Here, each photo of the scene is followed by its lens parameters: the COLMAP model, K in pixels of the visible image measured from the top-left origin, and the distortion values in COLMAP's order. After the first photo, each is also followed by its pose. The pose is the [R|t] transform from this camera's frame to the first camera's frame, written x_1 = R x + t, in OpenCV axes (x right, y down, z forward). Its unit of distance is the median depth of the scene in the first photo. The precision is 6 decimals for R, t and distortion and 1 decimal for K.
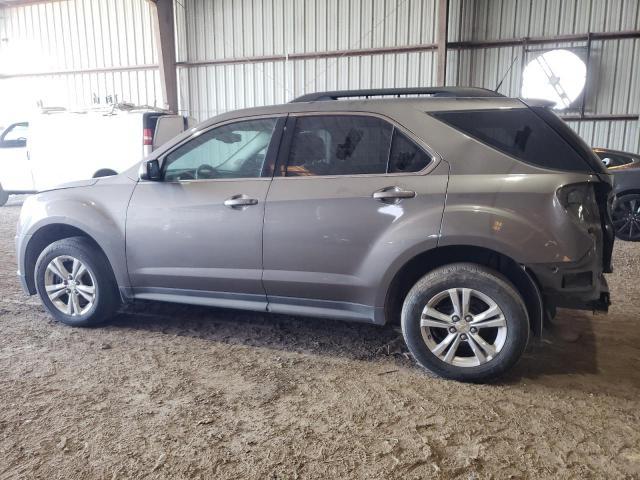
lens RADIAL K [[500.7, 0, 320.0], [0, 500.7, 240.0], [0, 0, 1]] dist [0.011481, -0.000024]
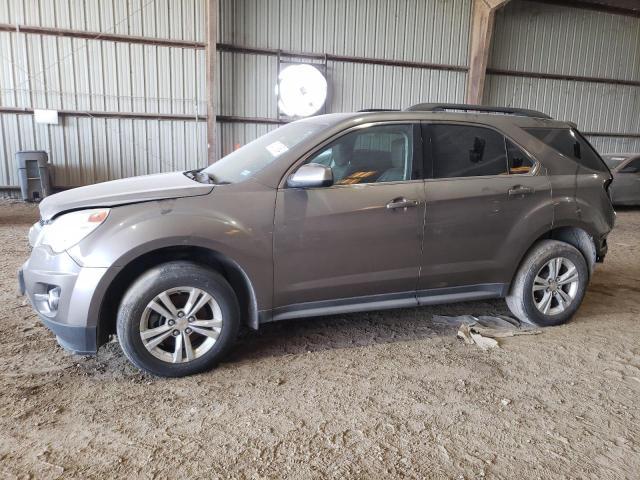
lens RADIAL K [[492.4, 0, 320.0], [0, 492.4, 240.0], [0, 0, 1]] dist [0.004086, 0.007978]
pose [[0.770564, -0.099487, 0.629550, -0.794496], [0.090852, 0.994801, 0.046005, -0.054963], [-0.630854, 0.021746, 0.775596, 0.268886]]
